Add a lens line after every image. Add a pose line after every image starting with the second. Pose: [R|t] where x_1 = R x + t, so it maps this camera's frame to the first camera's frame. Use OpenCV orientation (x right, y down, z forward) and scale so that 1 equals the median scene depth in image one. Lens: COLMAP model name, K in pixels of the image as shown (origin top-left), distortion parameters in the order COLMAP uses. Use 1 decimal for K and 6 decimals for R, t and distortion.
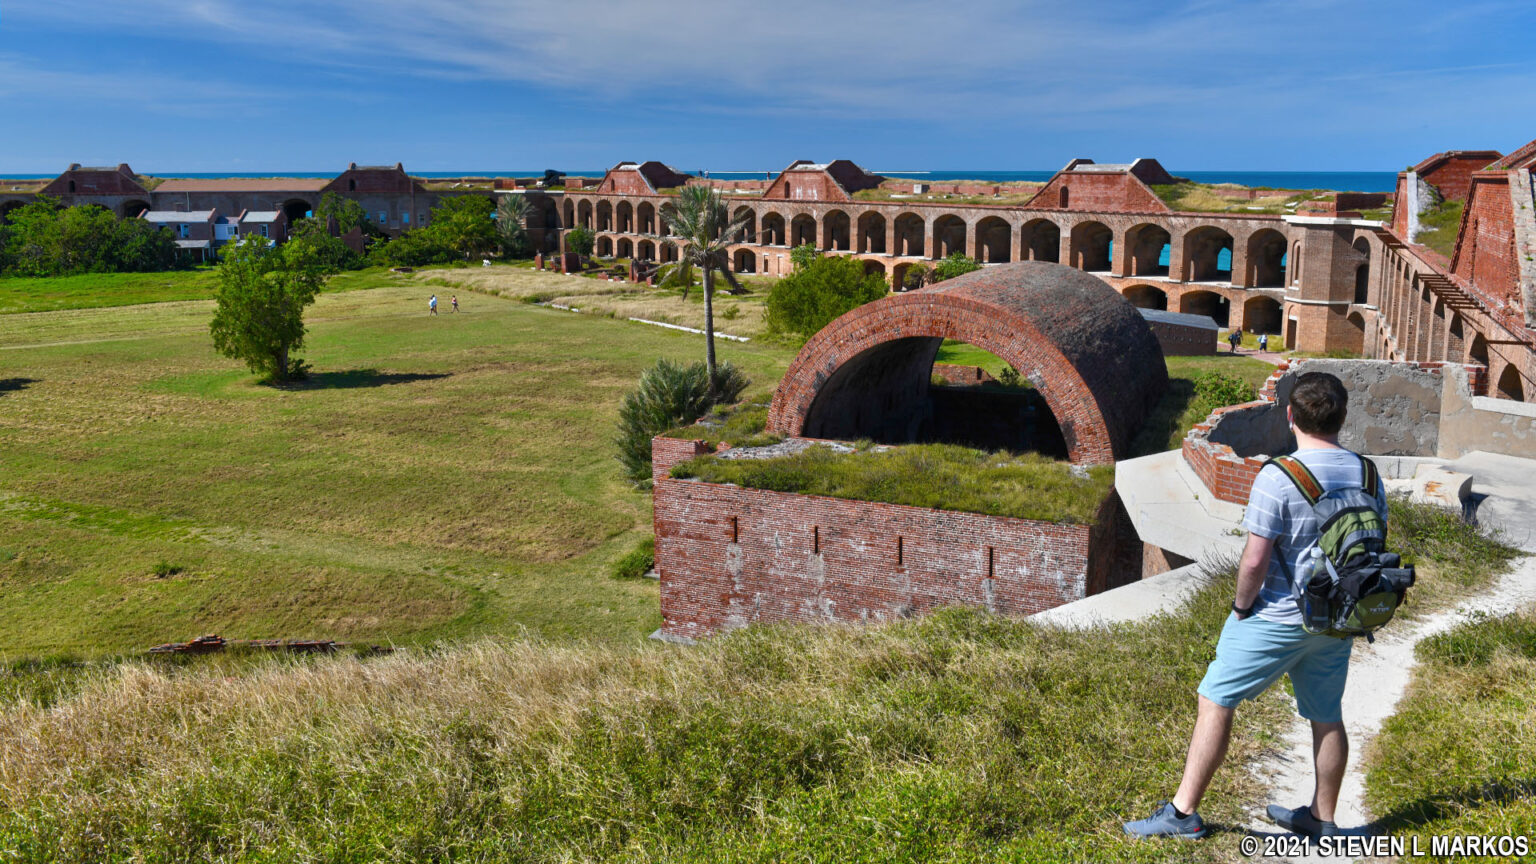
lens RADIAL K [[1265.7, 0, 766.9], [0, 1265.7, 431.0], [0, 0, 1]] dist [0.001667, 0.010482]
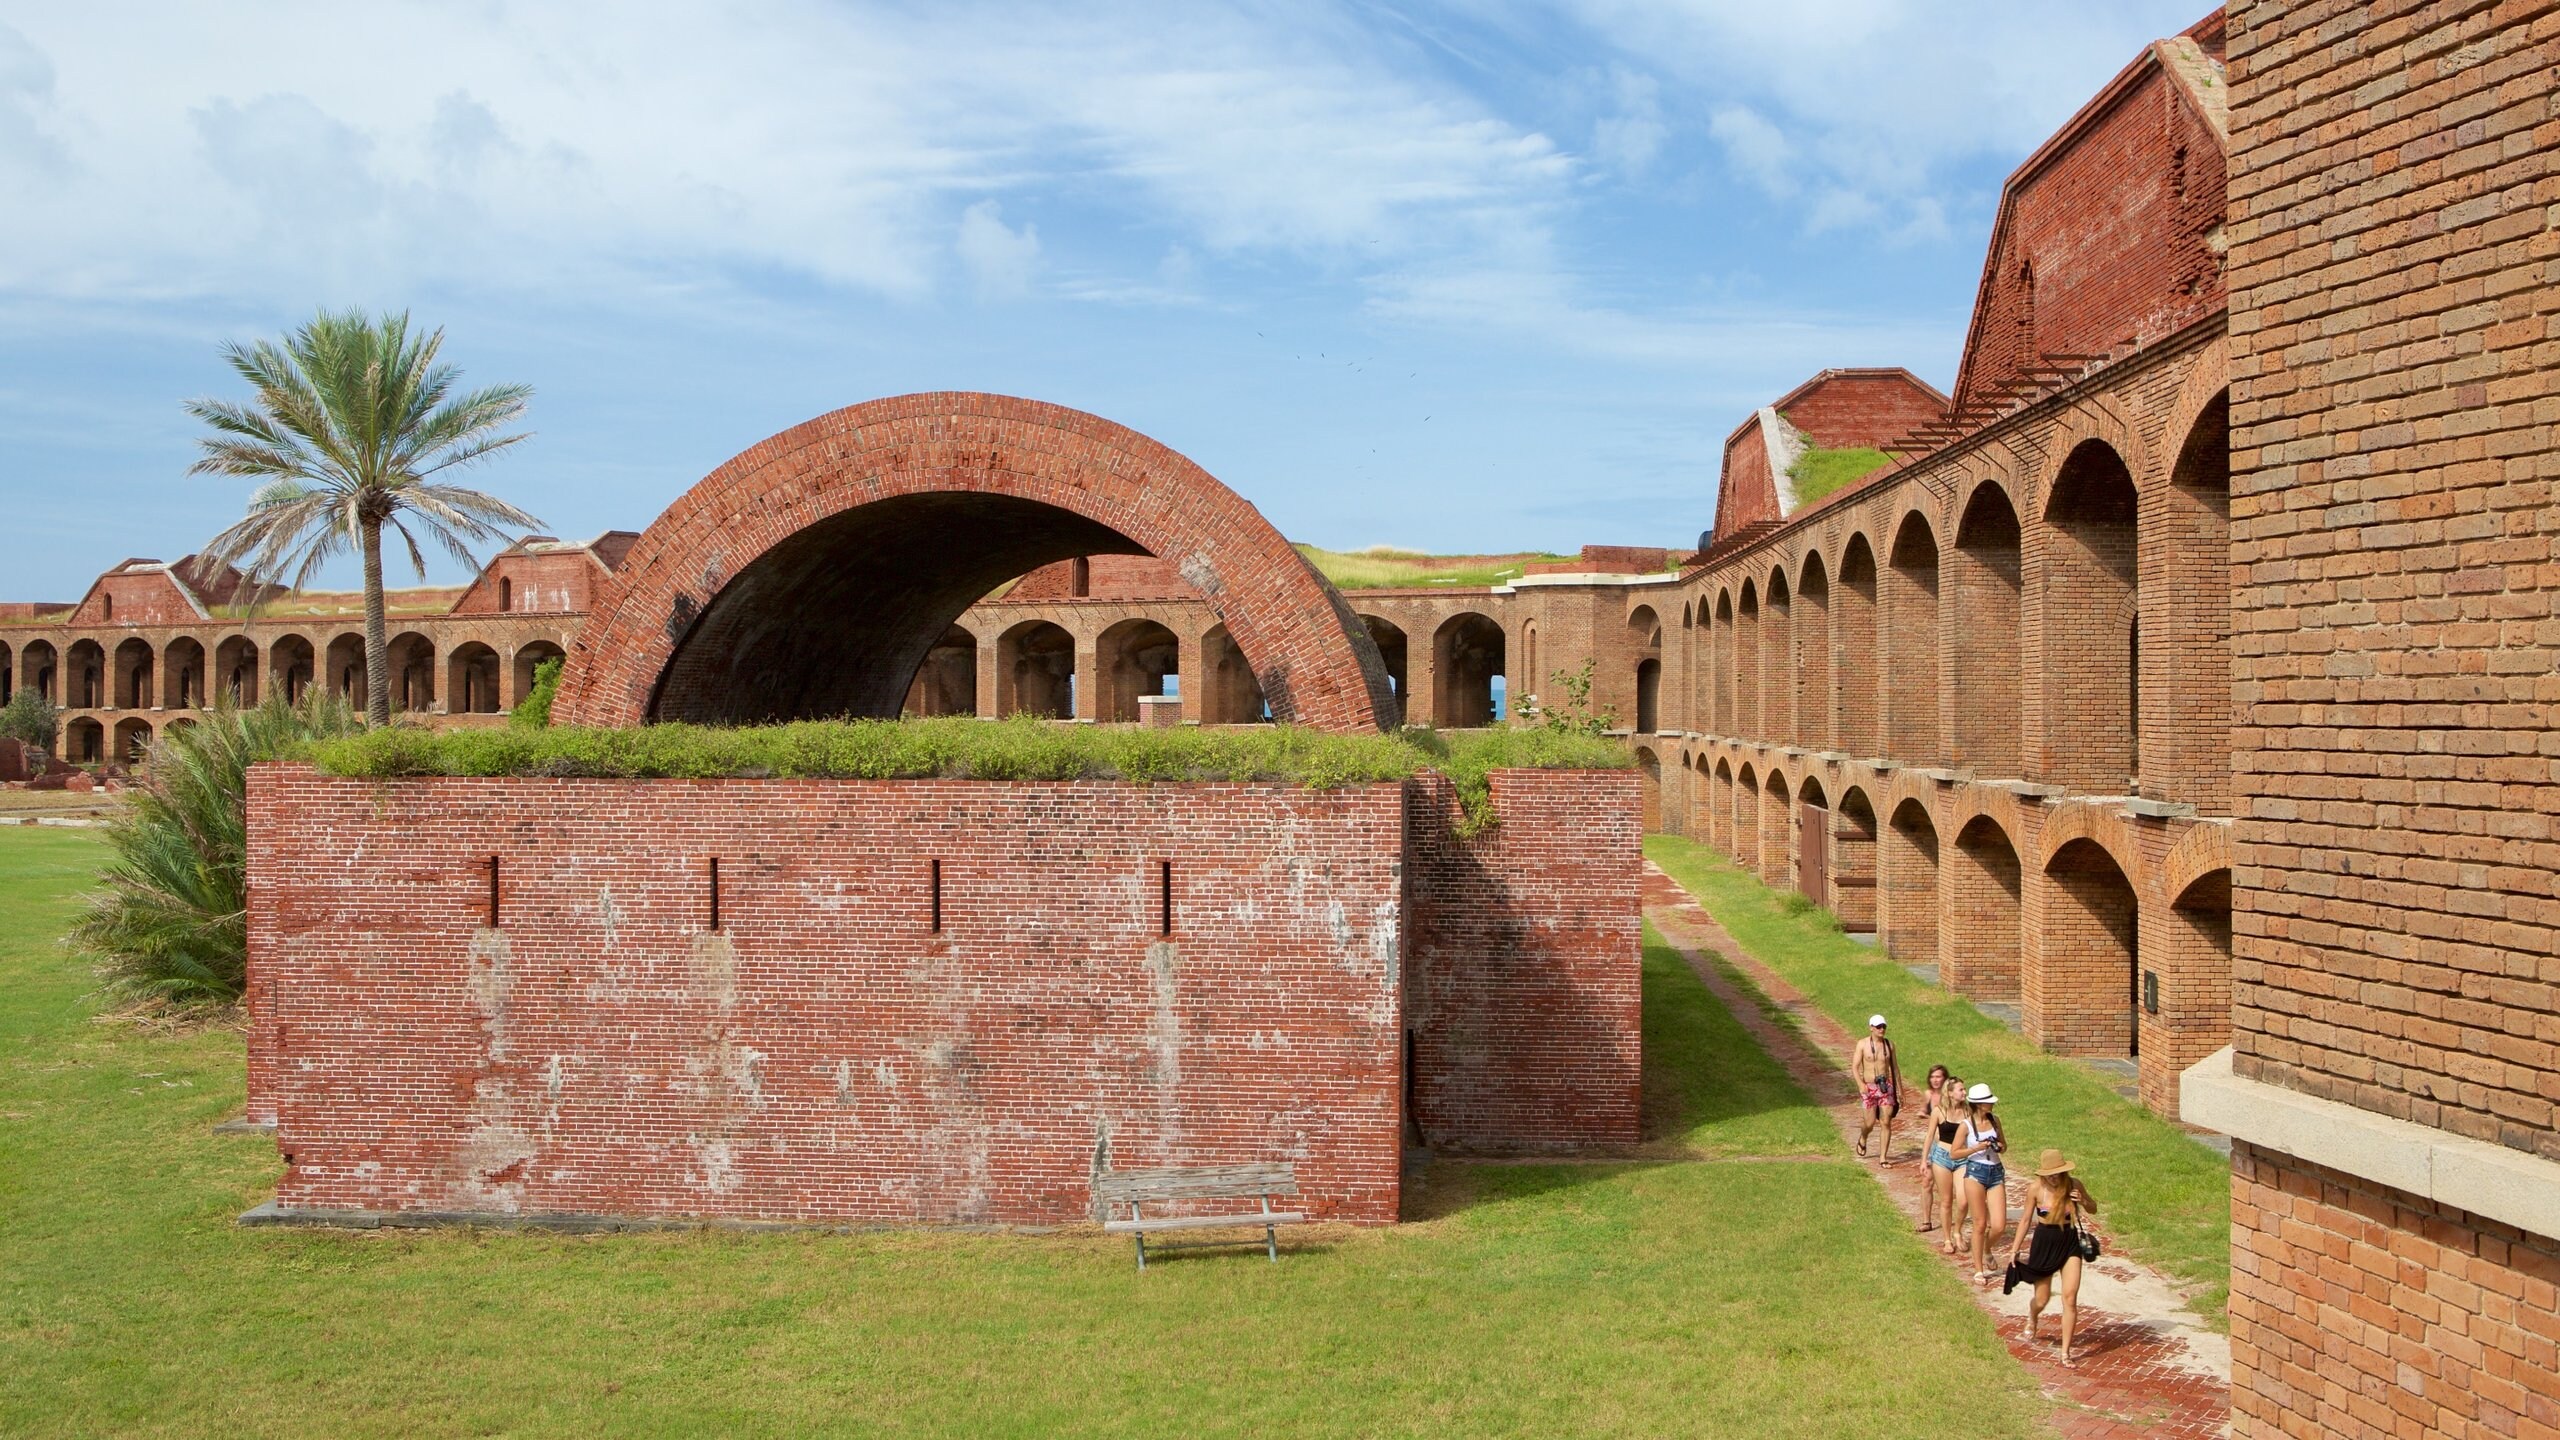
lens RADIAL K [[2471.9, 0, 1281.1], [0, 2471.9, 719.4], [0, 0, 1]] dist [-0.020790, 0.000000]
pose [[0.946692, 0.001605, 0.322136, -0.038461], [0.054205, 0.984936, -0.164204, 0.157104], [-0.317547, 0.172912, 0.932344, 0.209253]]
